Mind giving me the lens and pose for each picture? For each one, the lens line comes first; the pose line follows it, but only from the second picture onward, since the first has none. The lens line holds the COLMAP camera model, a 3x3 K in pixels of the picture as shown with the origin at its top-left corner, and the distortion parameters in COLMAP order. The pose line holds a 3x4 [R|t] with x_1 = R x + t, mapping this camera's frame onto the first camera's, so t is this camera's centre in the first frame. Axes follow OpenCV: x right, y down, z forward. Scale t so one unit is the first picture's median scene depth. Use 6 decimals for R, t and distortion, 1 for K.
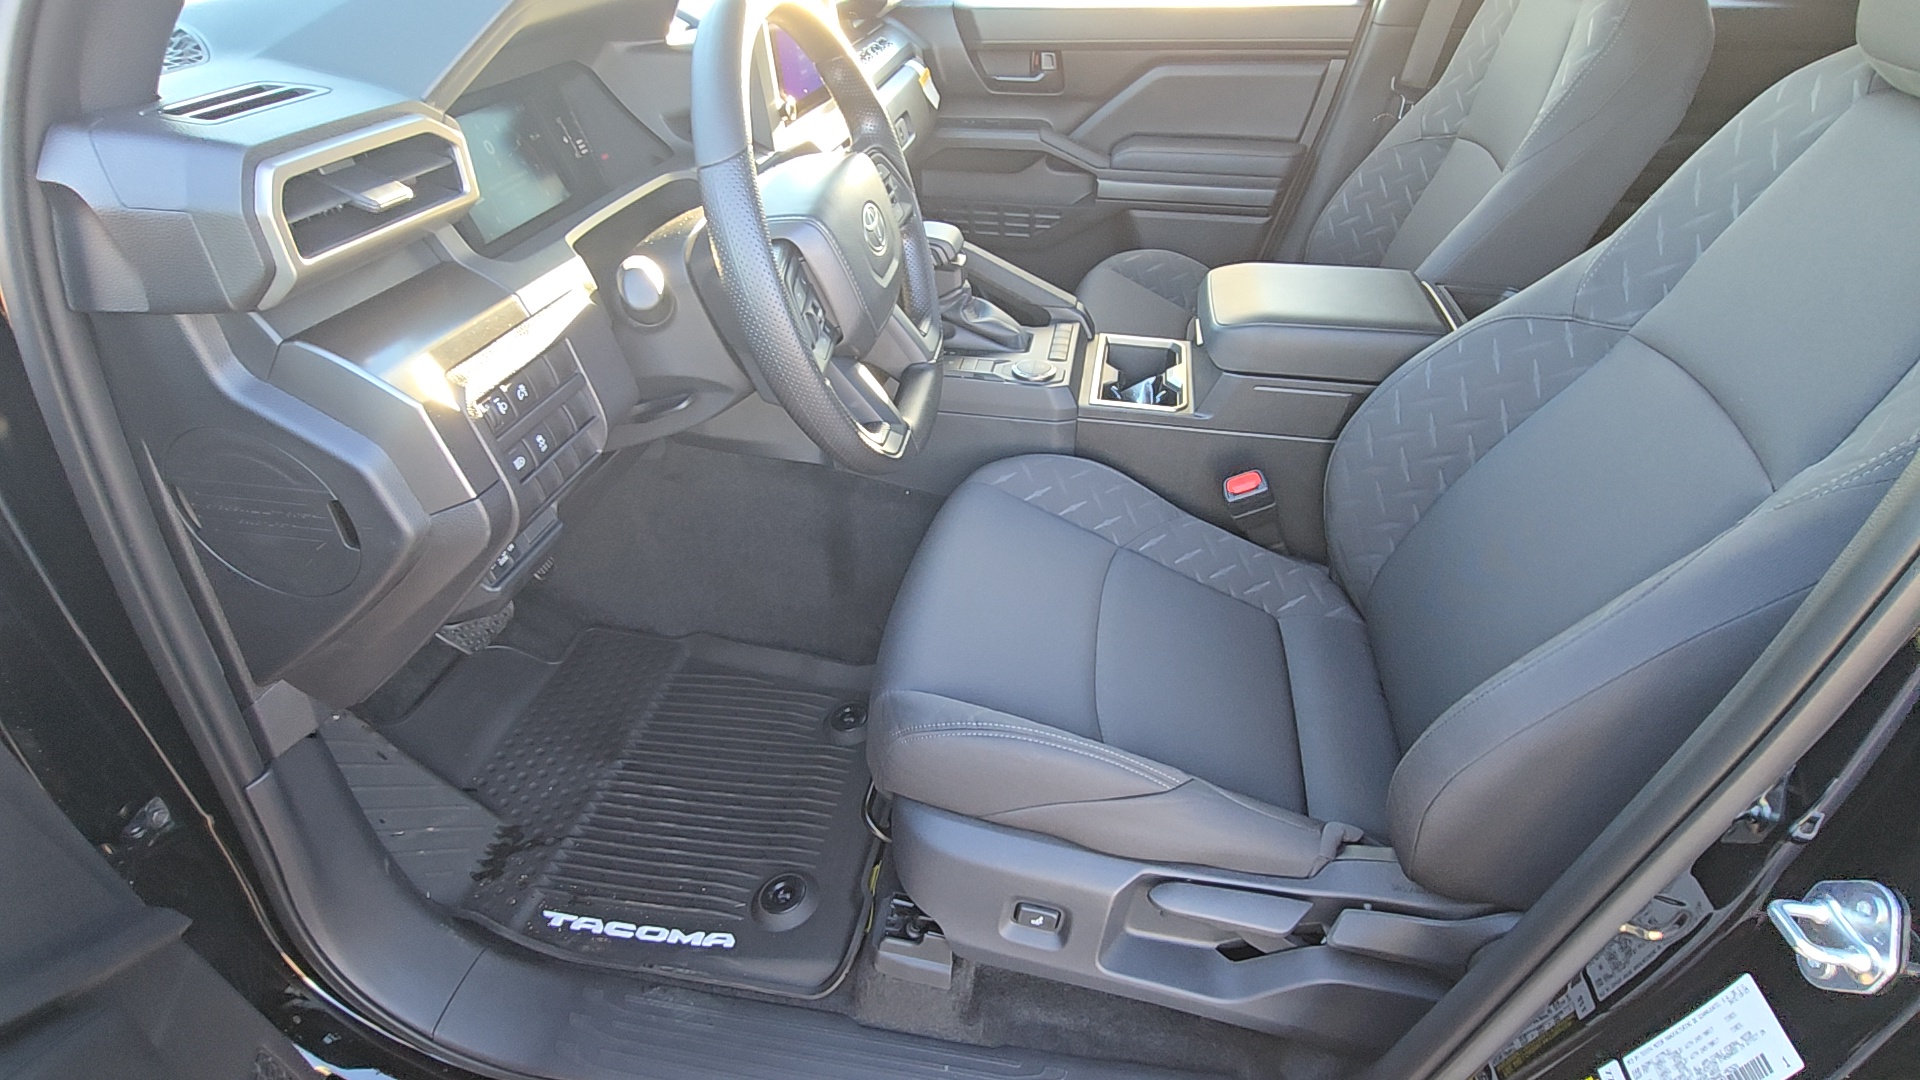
lens RADIAL K [[985.8, 0, 965.8], [0, 985.8, 548.6], [0, 0, 1]] dist [0.004741, 0.000065]
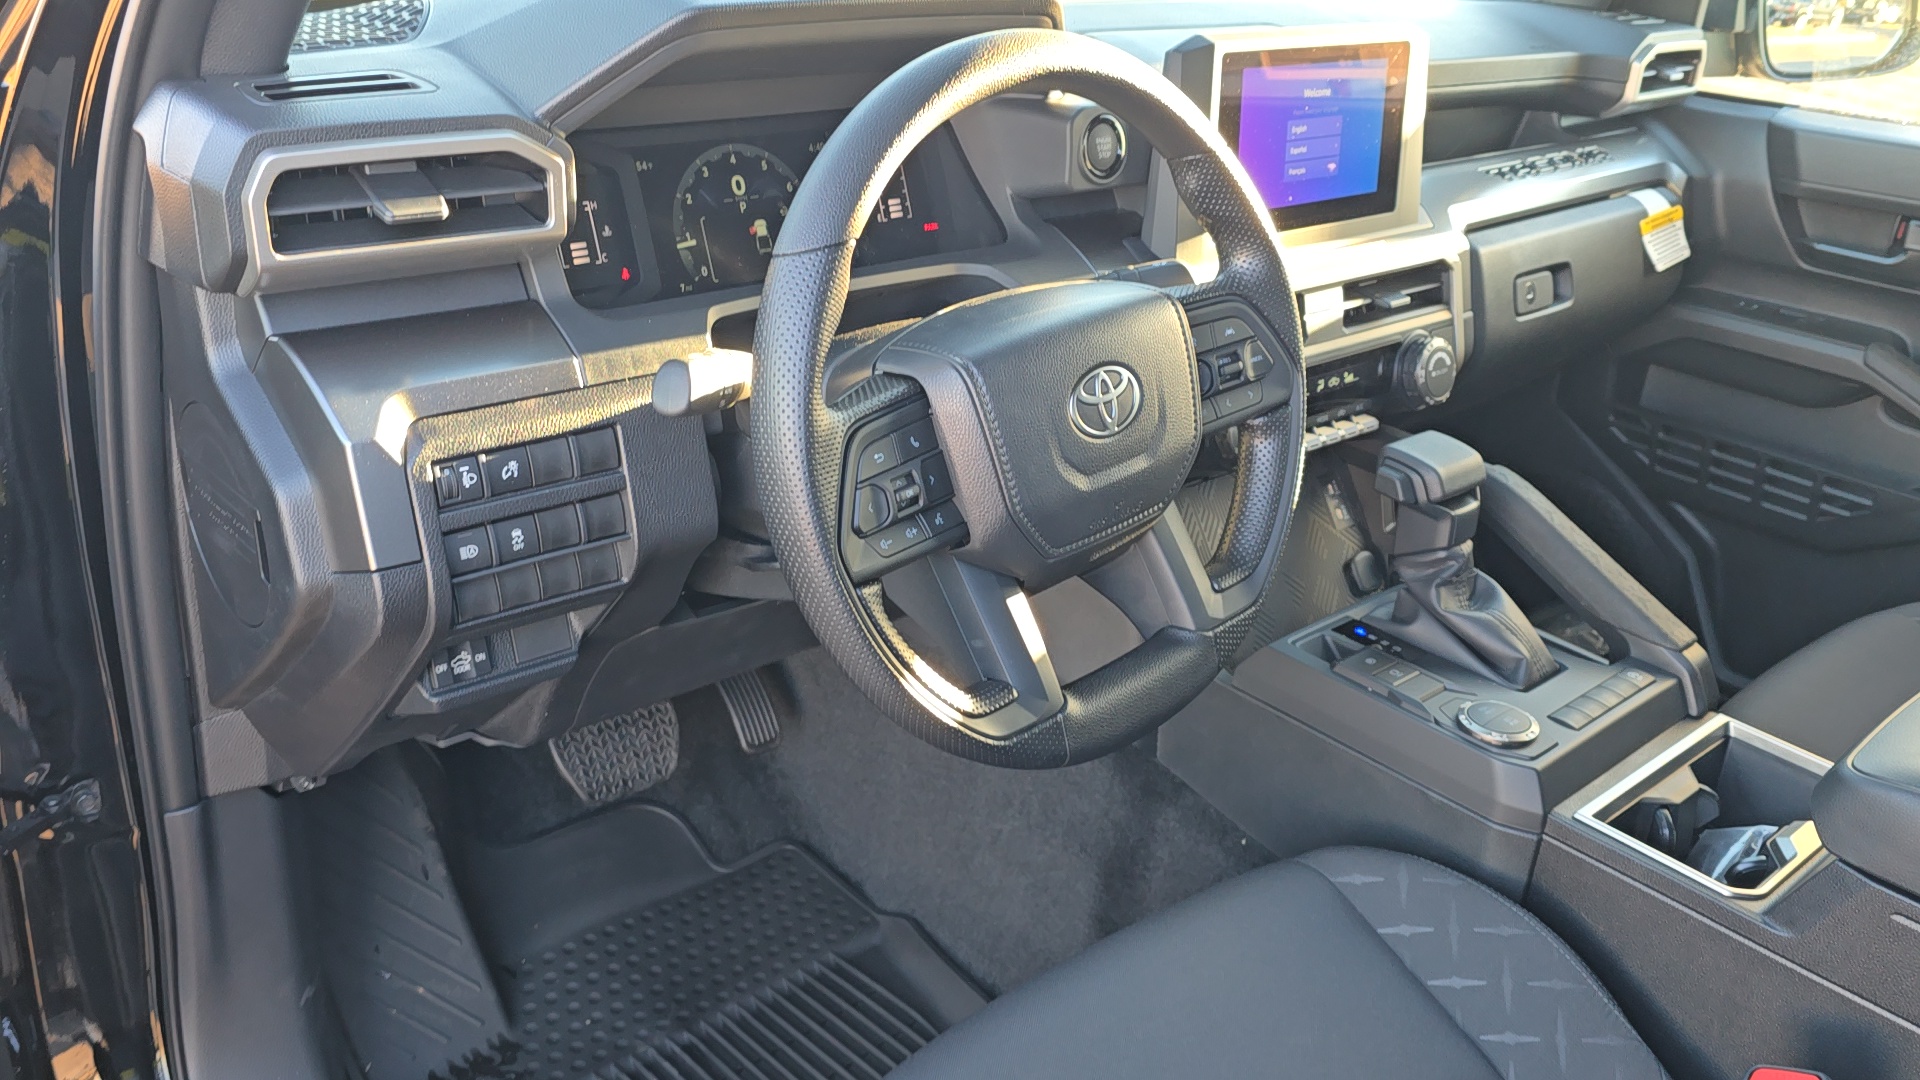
lens RADIAL K [[1610.4, 0, 960.0], [0, 1610.4, 540.0], [0, 0, 1]] dist [-0.004725, 0.014517]
pose [[0.783024, 0.297062, -0.546468, 0.424780], [-0.400028, 0.913286, -0.076726, -0.120556], [0.476289, 0.278680, 0.833958, 0.098623]]
